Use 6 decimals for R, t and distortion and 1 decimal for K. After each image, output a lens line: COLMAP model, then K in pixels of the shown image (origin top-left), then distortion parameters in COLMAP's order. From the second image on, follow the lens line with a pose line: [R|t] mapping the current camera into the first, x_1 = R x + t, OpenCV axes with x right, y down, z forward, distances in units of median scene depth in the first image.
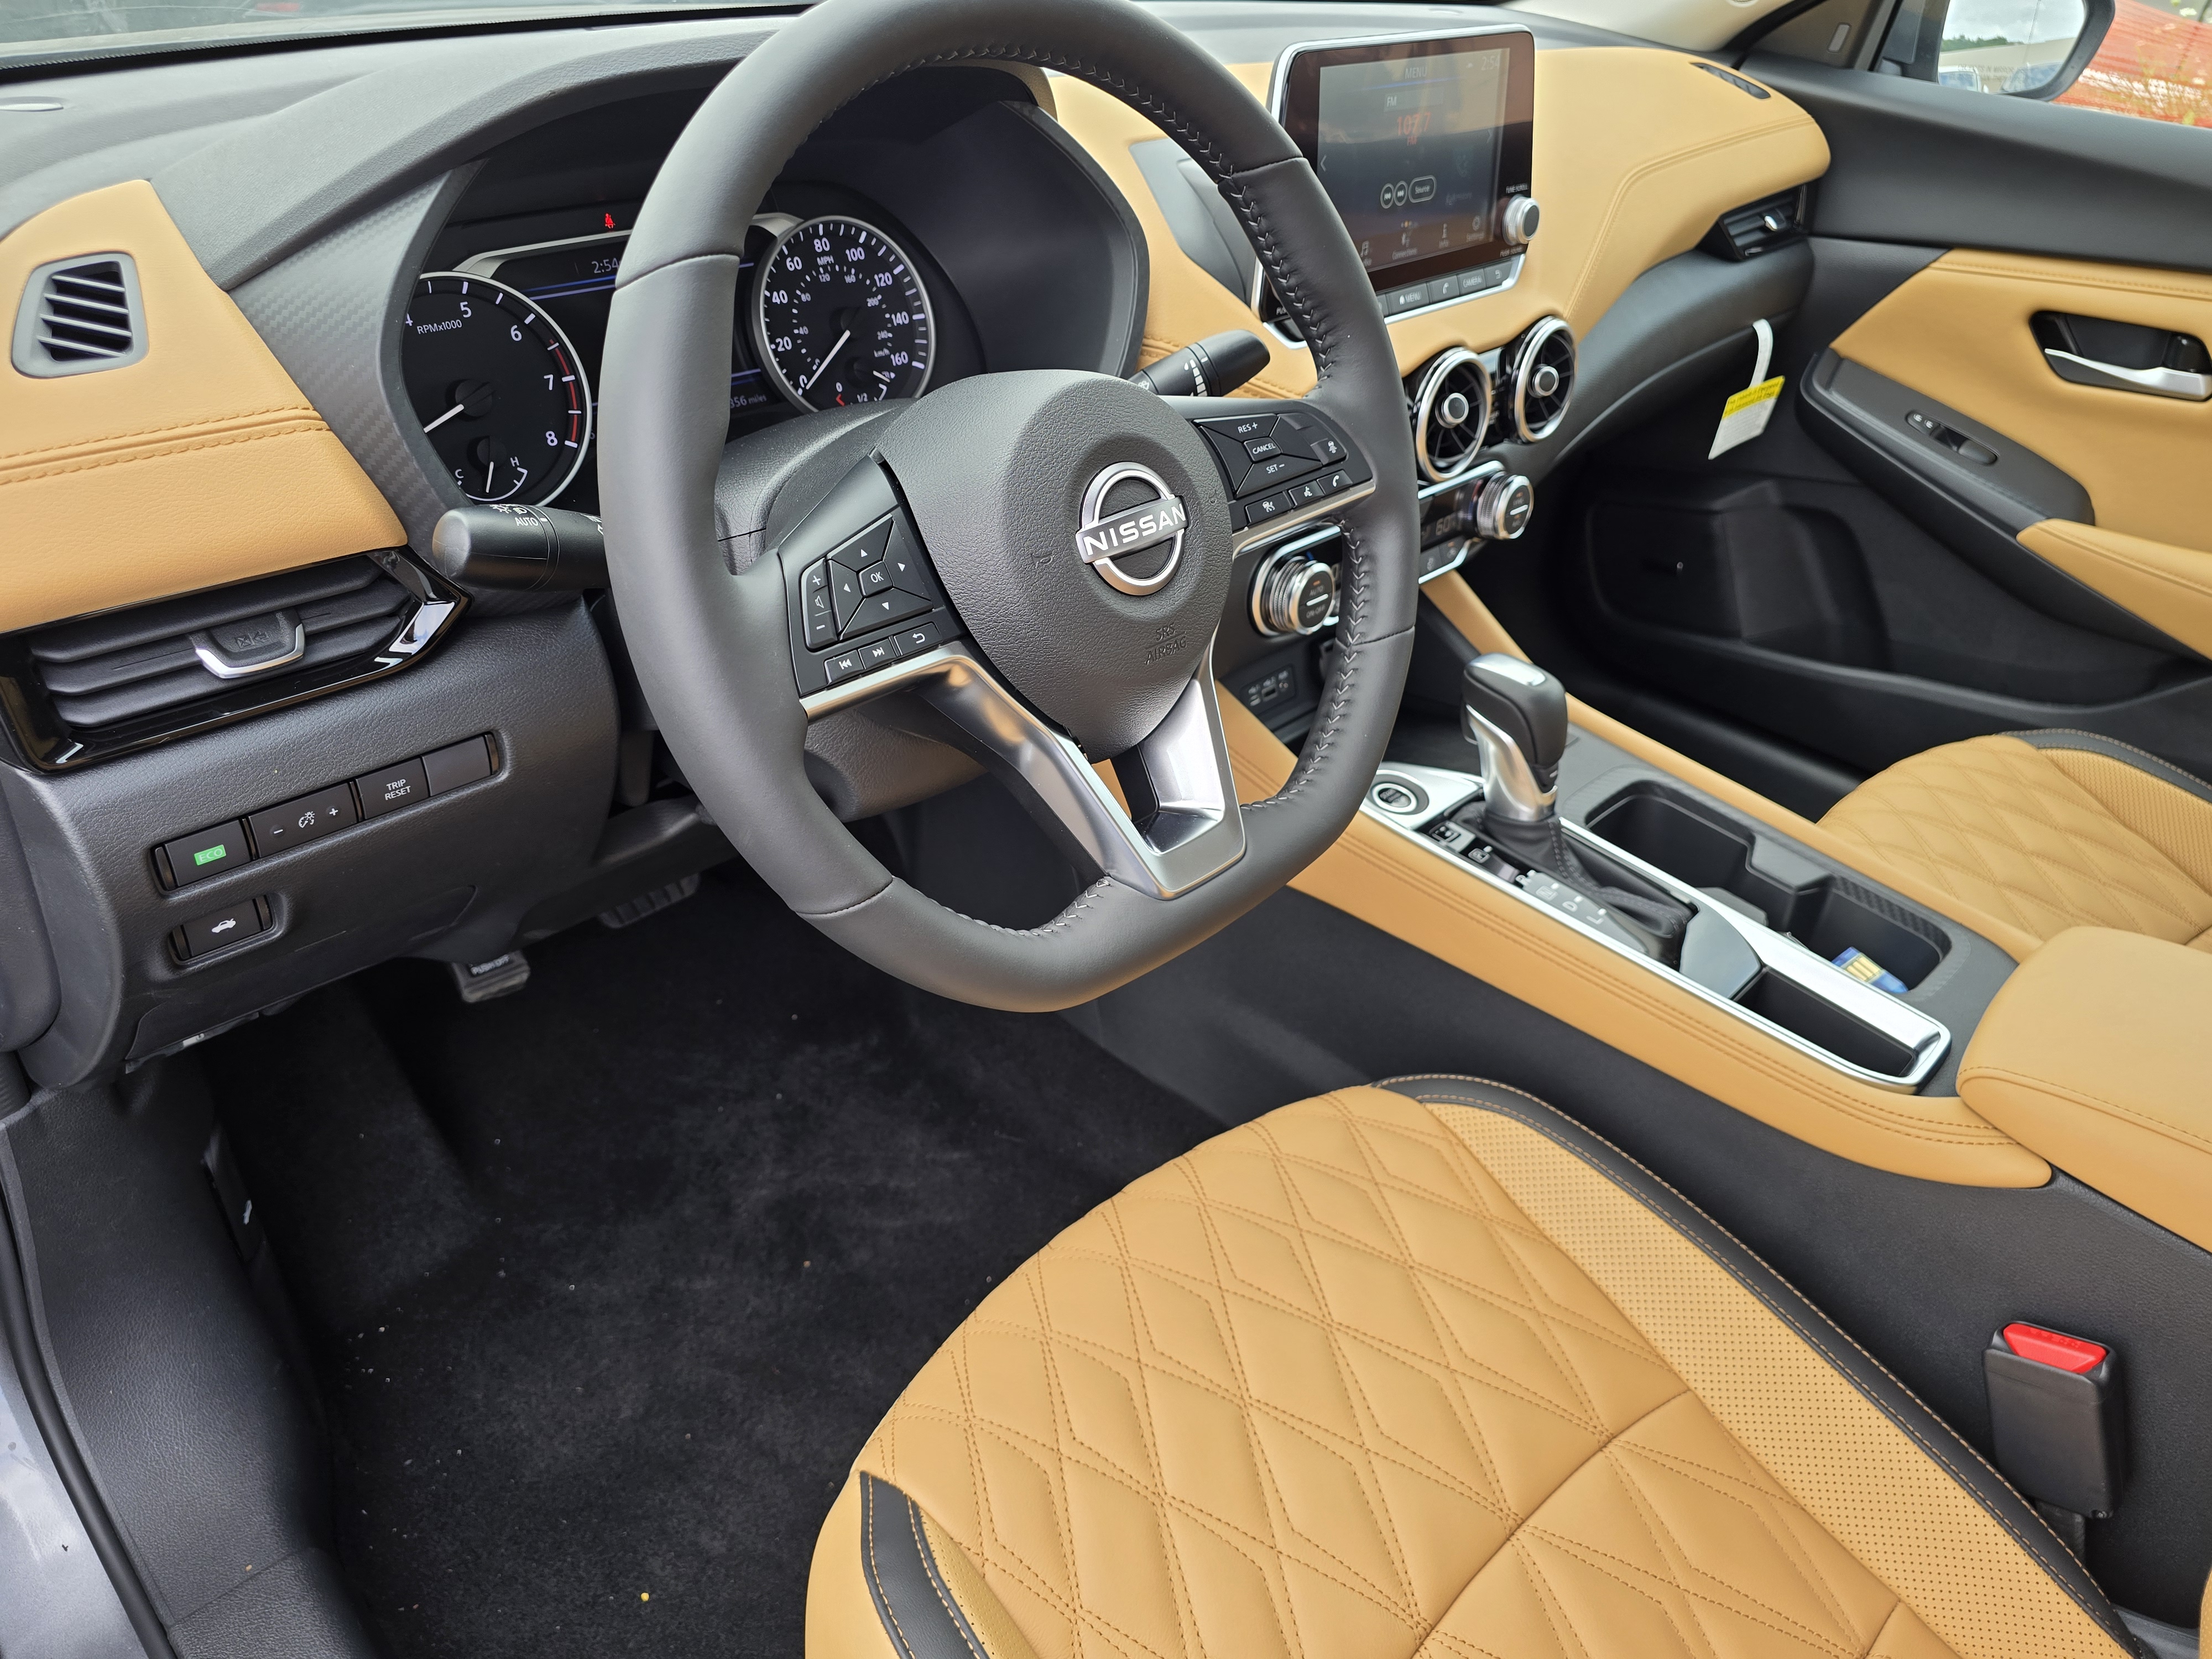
lens RADIAL K [[1528.2, 0, 1102.3], [0, 1528.2, 793.5], [0, 0, 1]] dist [0.034678, -0.040377]
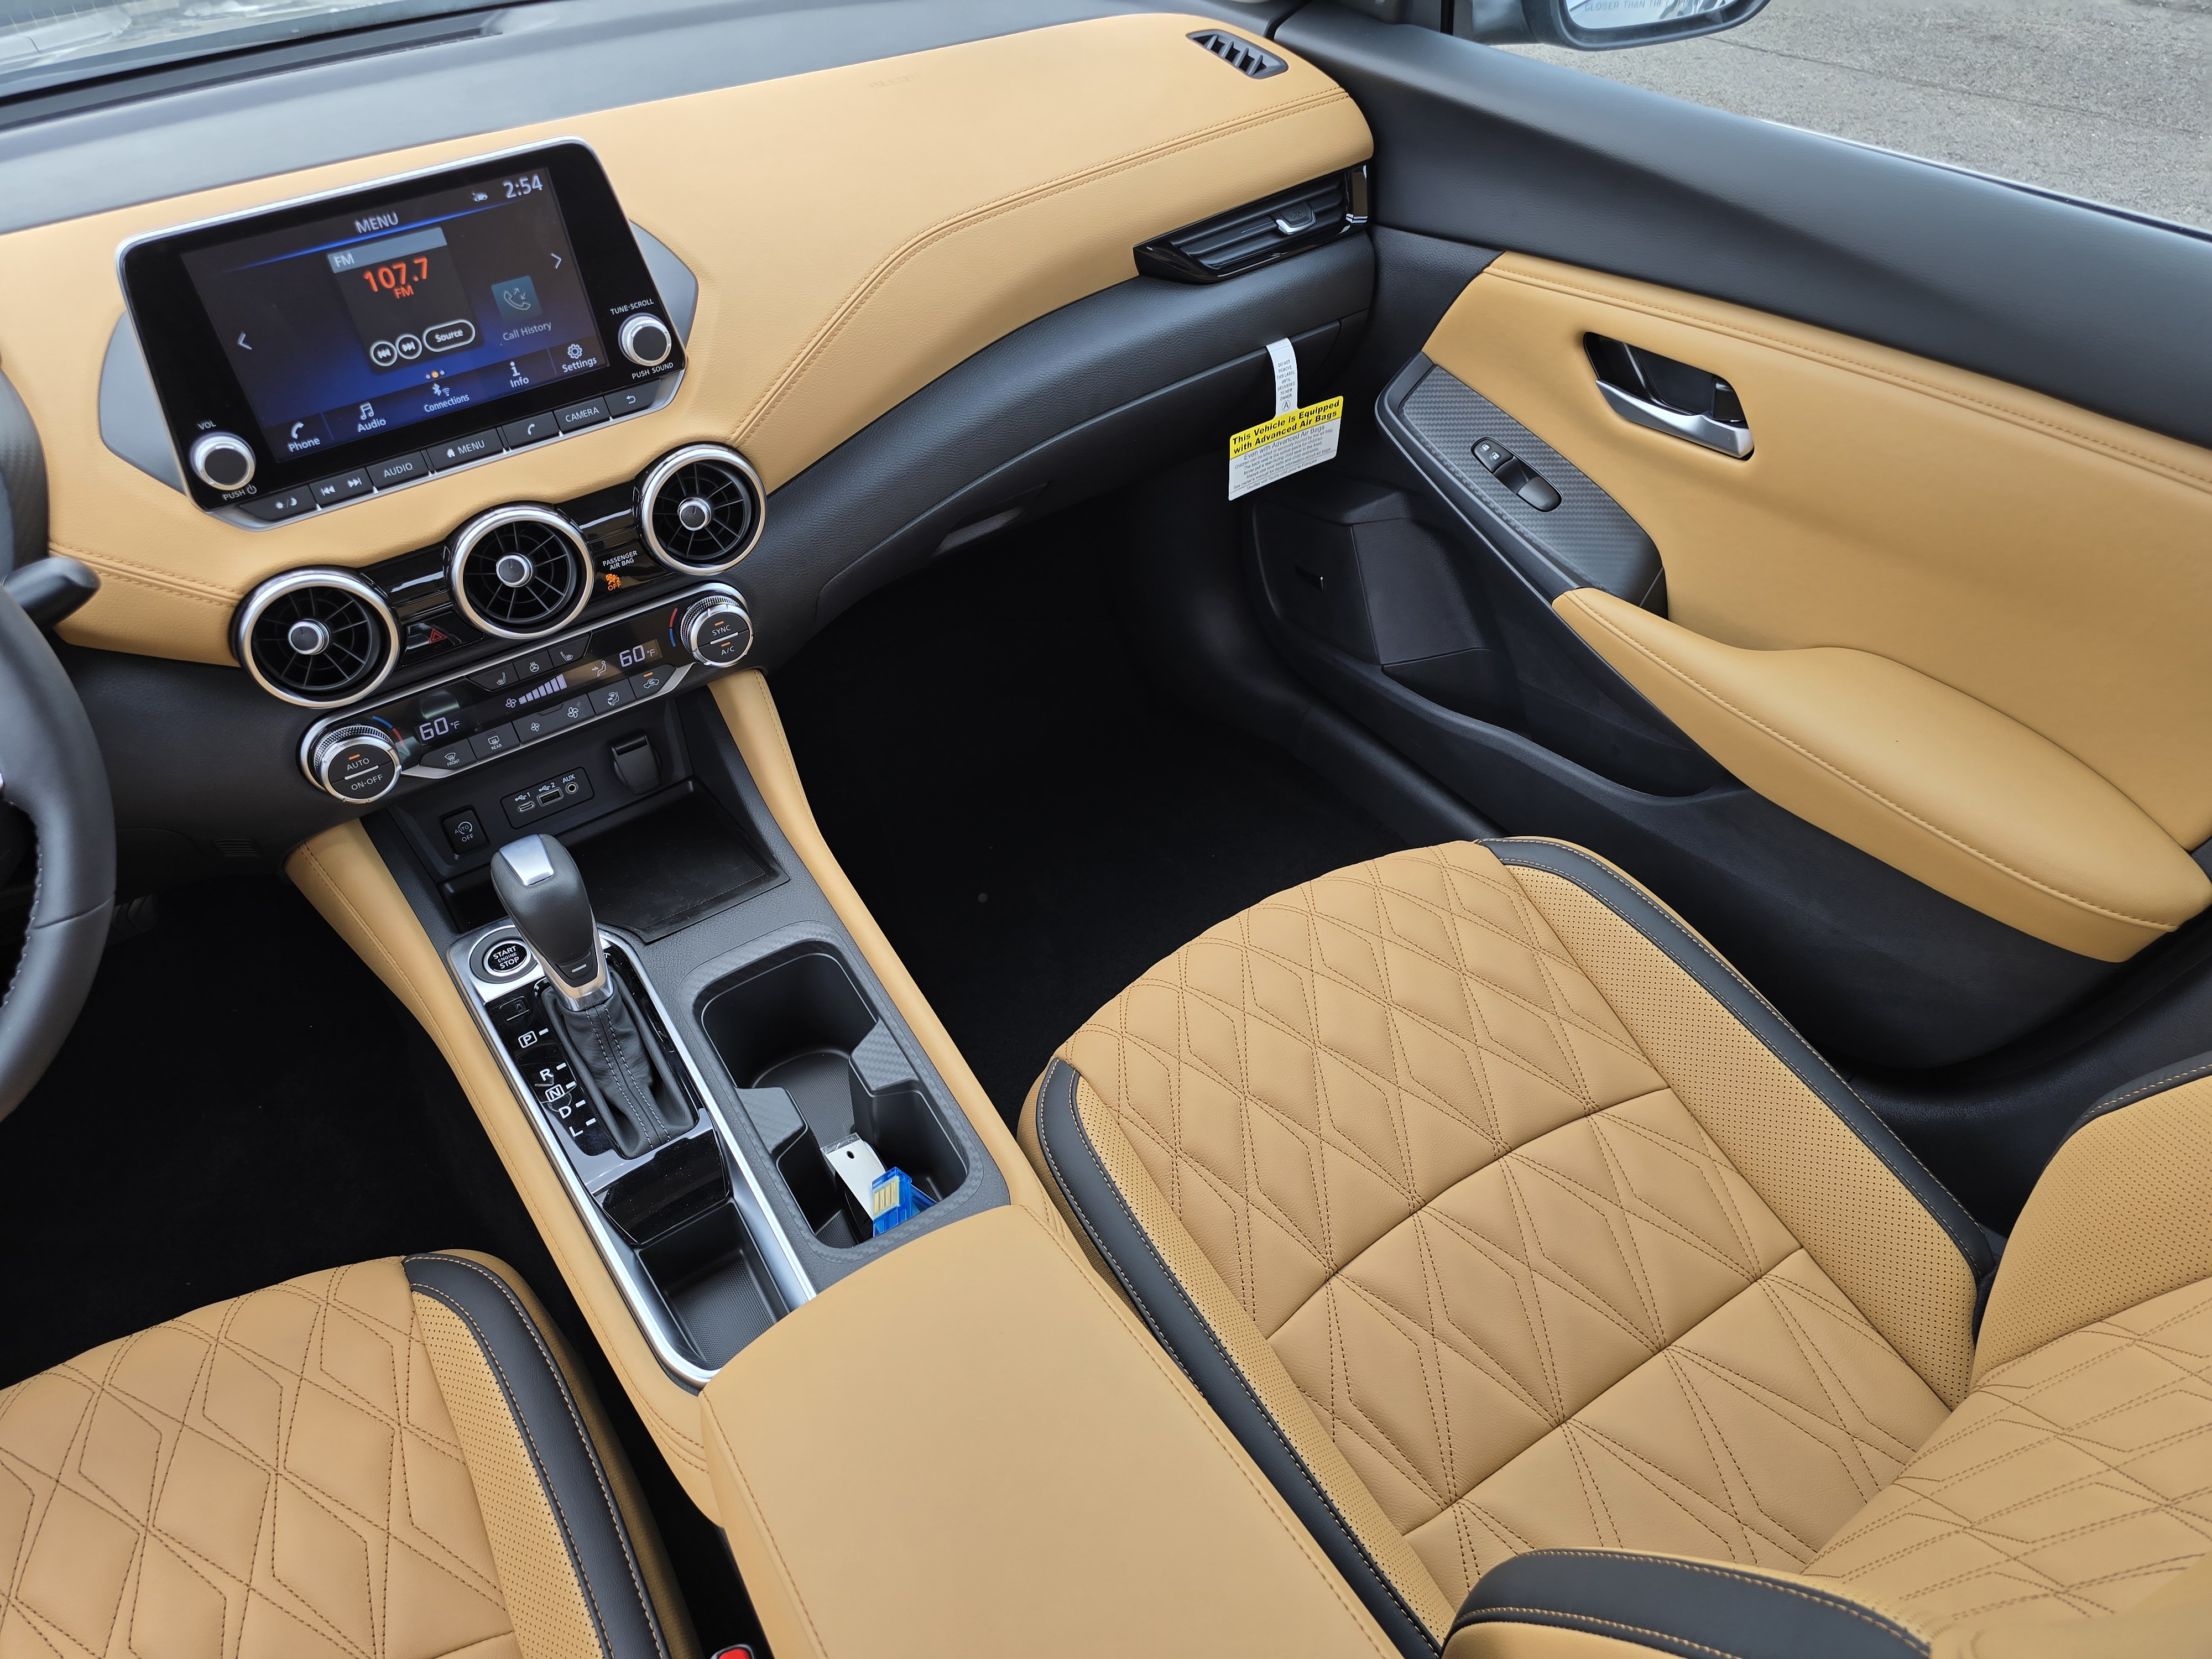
lens RADIAL K [[1488.0, 0, 1090.6], [0, 1488.0, 794.9], [0, 0, 1]] dist [0.048685, -0.056709]
pose [[0.971490, 0.061316, -0.229013, 0.859802], [-0.027227, 0.988440, 0.149148, -0.284169], [0.235510, -0.138660, 0.961929, 0.199893]]
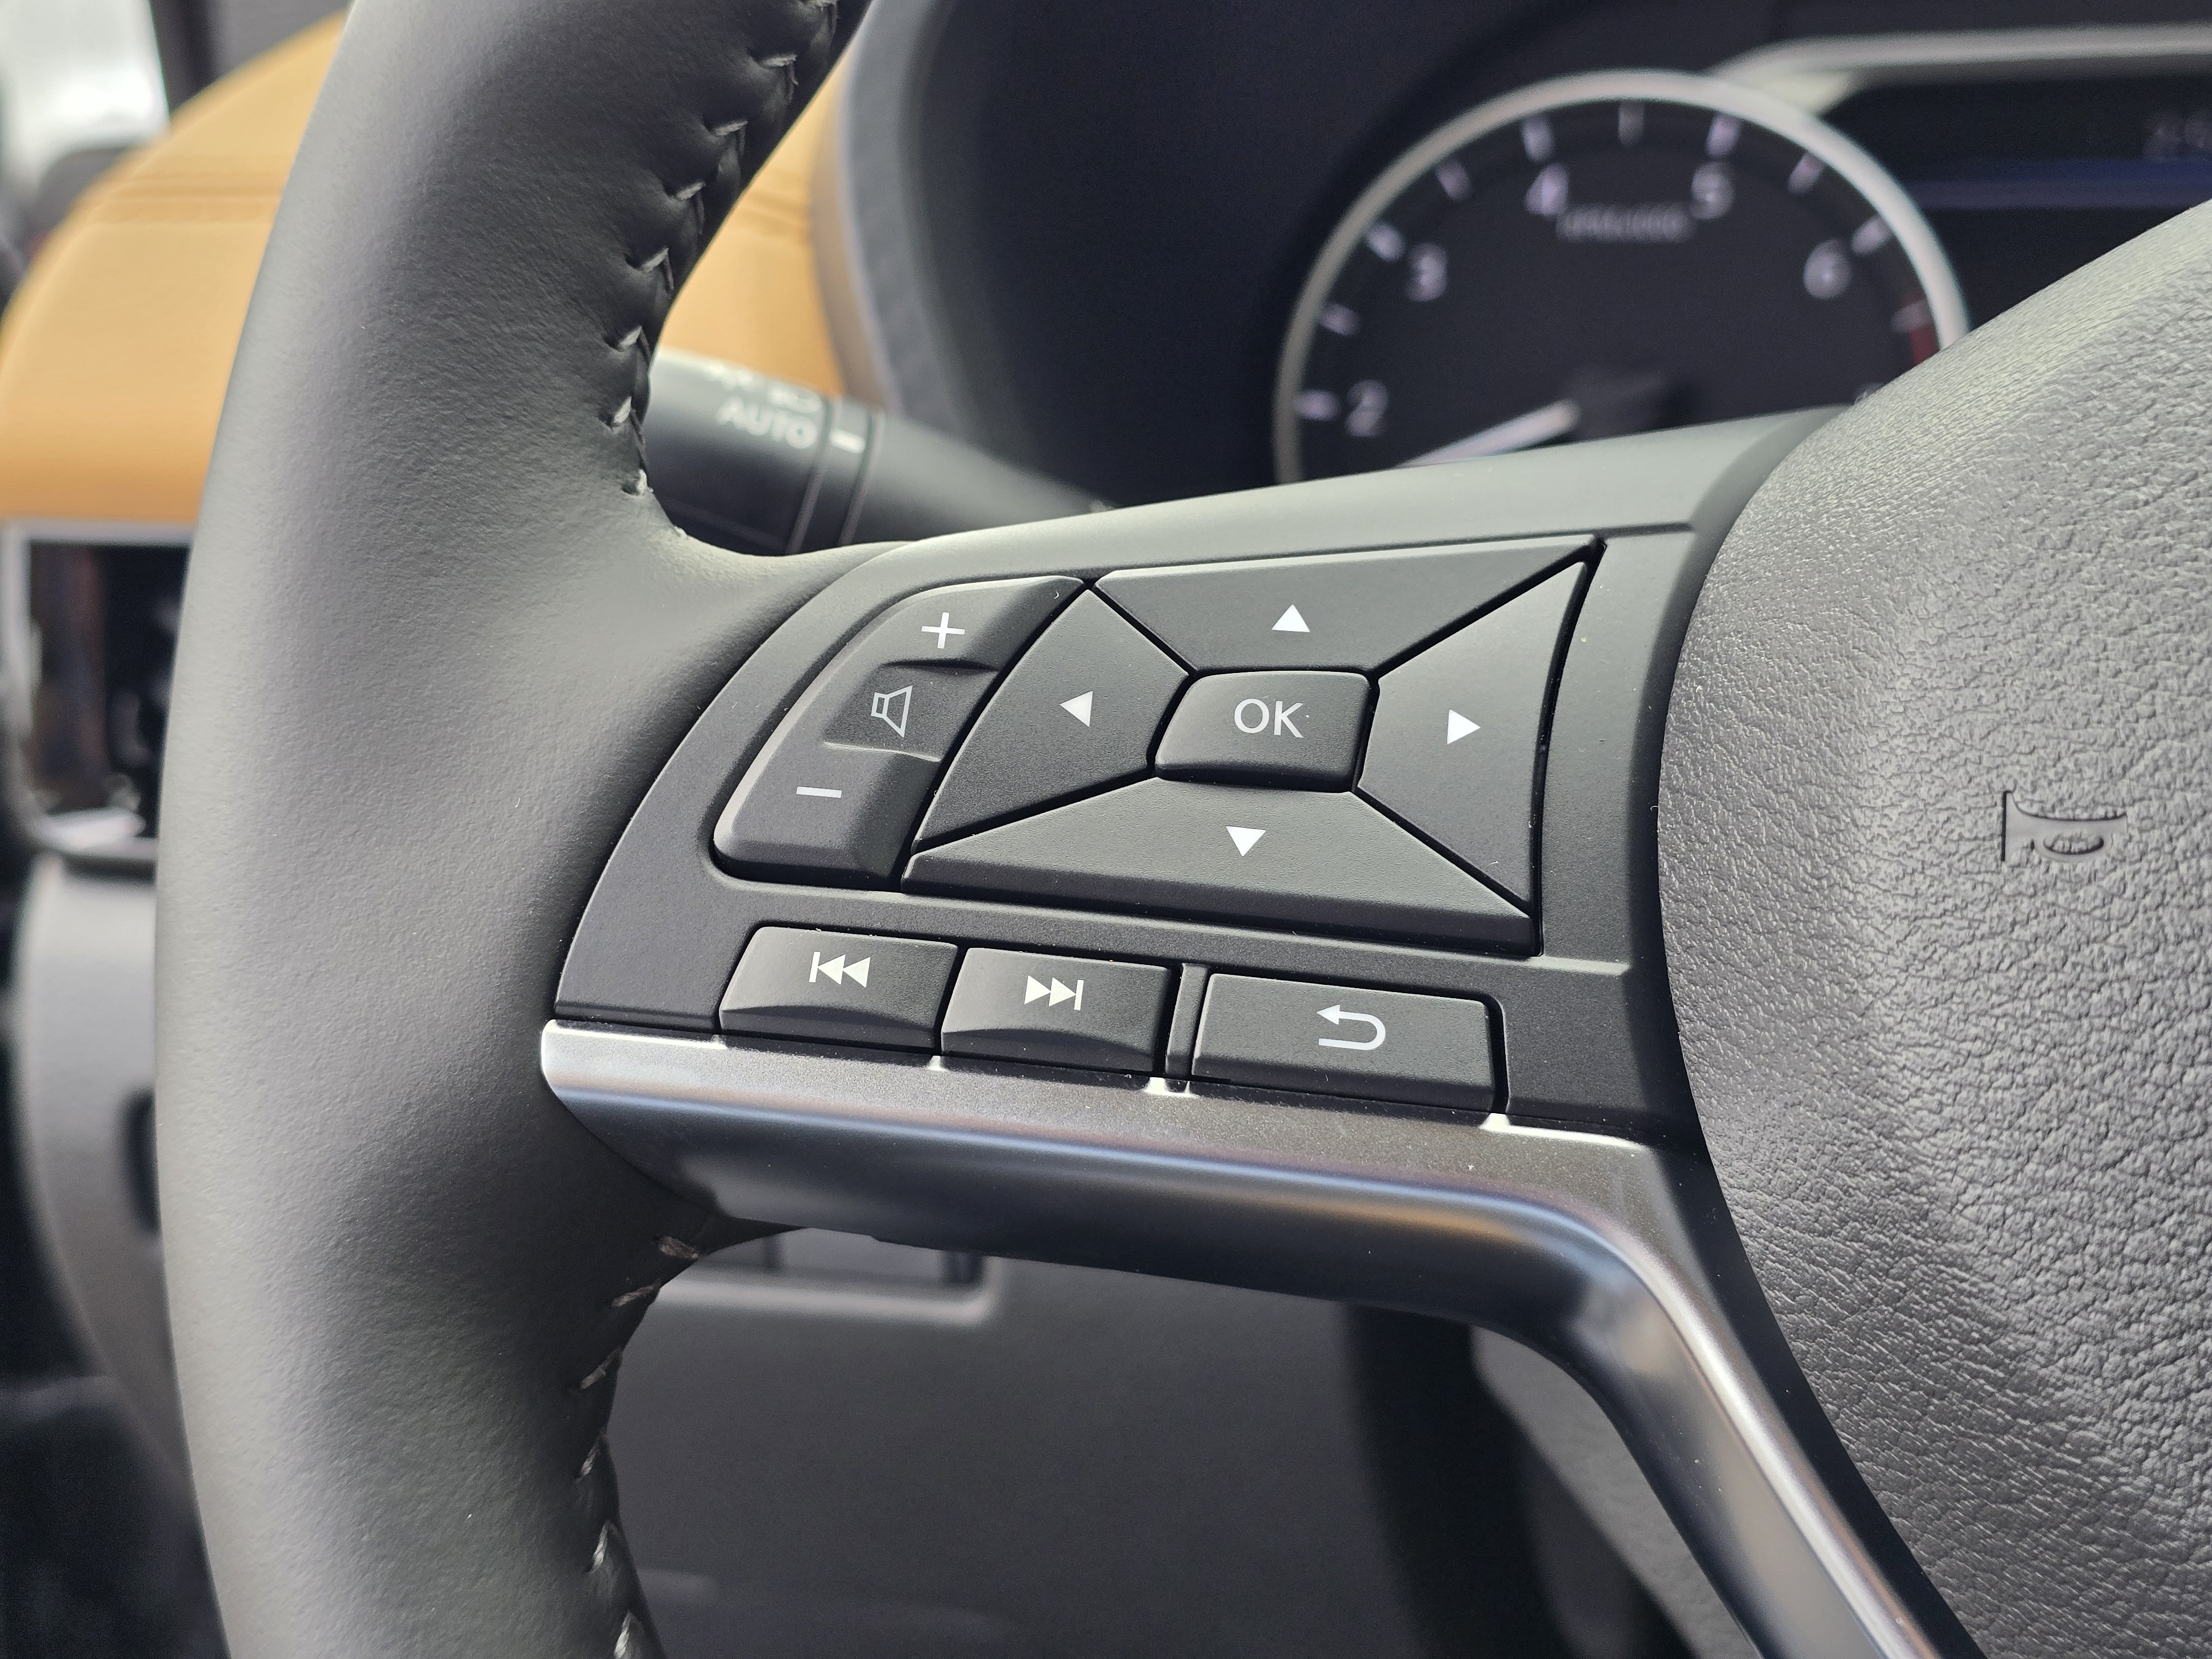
lens RADIAL K [[3021.2, 0, 1148.0], [0, 3021.2, 832.5], [0, 0, 1]] dist [0.304489, -1.435663]
pose [[0.503519, 0.161461, -0.848763, 0.138778], [-0.419290, 0.904610, -0.076654, -0.051961], [0.755424, 0.394475, 0.523187, 0.473060]]
